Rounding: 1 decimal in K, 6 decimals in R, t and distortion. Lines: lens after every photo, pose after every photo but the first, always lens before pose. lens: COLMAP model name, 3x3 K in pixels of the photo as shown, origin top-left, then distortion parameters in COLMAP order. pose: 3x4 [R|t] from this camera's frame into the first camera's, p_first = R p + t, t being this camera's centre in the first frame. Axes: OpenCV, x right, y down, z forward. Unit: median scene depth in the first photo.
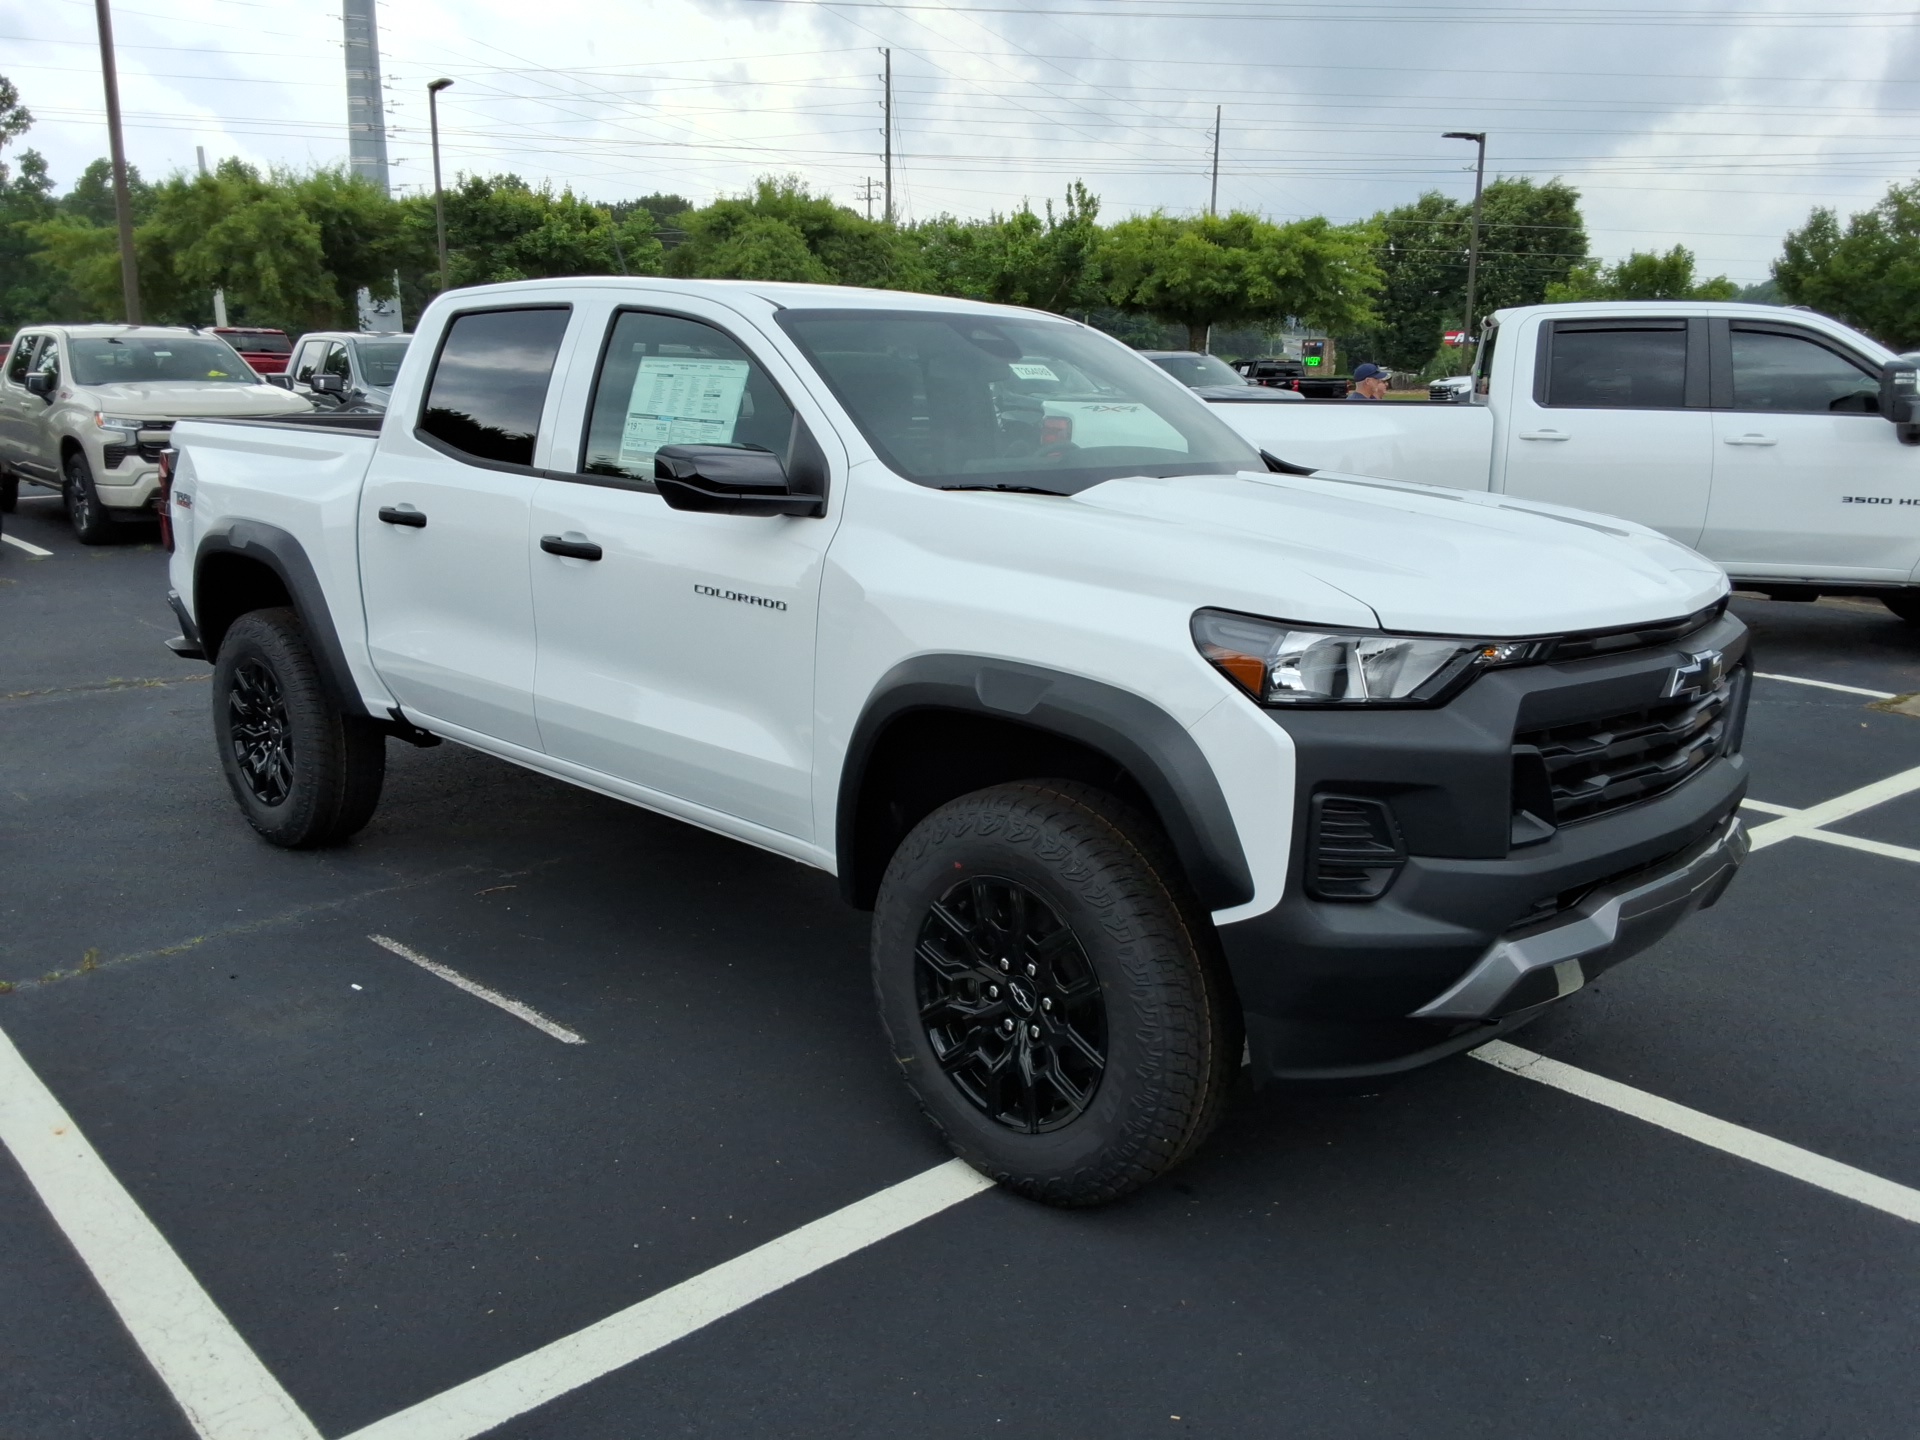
lens RADIAL K [[1556.3, 0, 977.7], [0, 1556.3, 690.4], [0, 0, 1]] dist [0.125293, -0.196571]
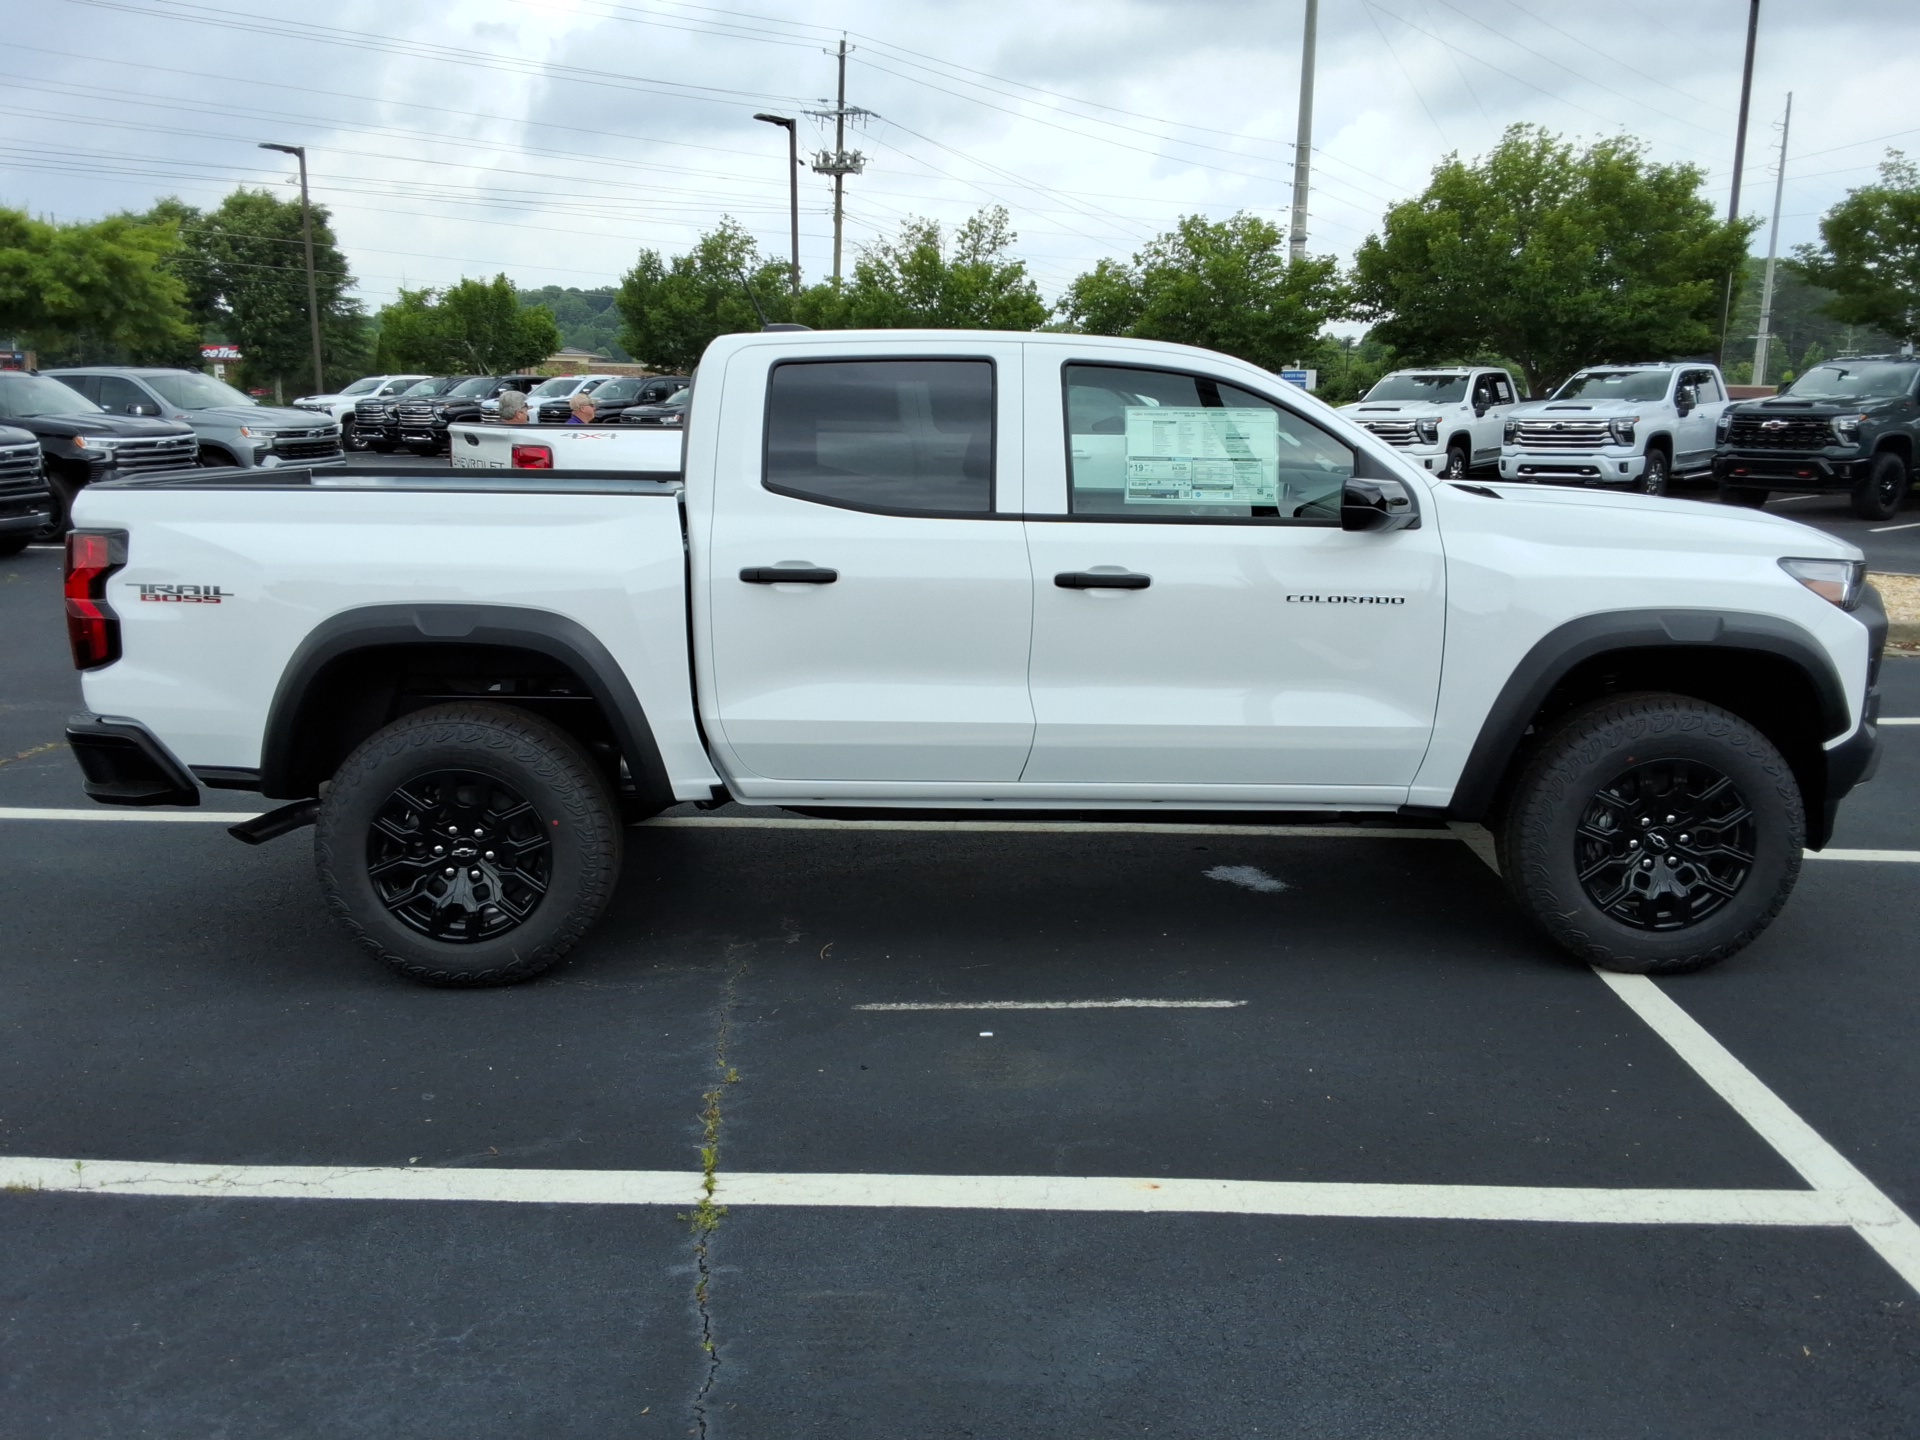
lens RADIAL K [[1556.3, 0, 977.7], [0, 1556.3, 690.4], [0, 0, 1]] dist [0.125293, -0.196571]
pose [[0.712310, -0.137902, 0.688184, -0.103871], [0.144637, 0.988304, 0.048333, -0.007699], [-0.686800, 0.065109, 0.723924, 0.026275]]
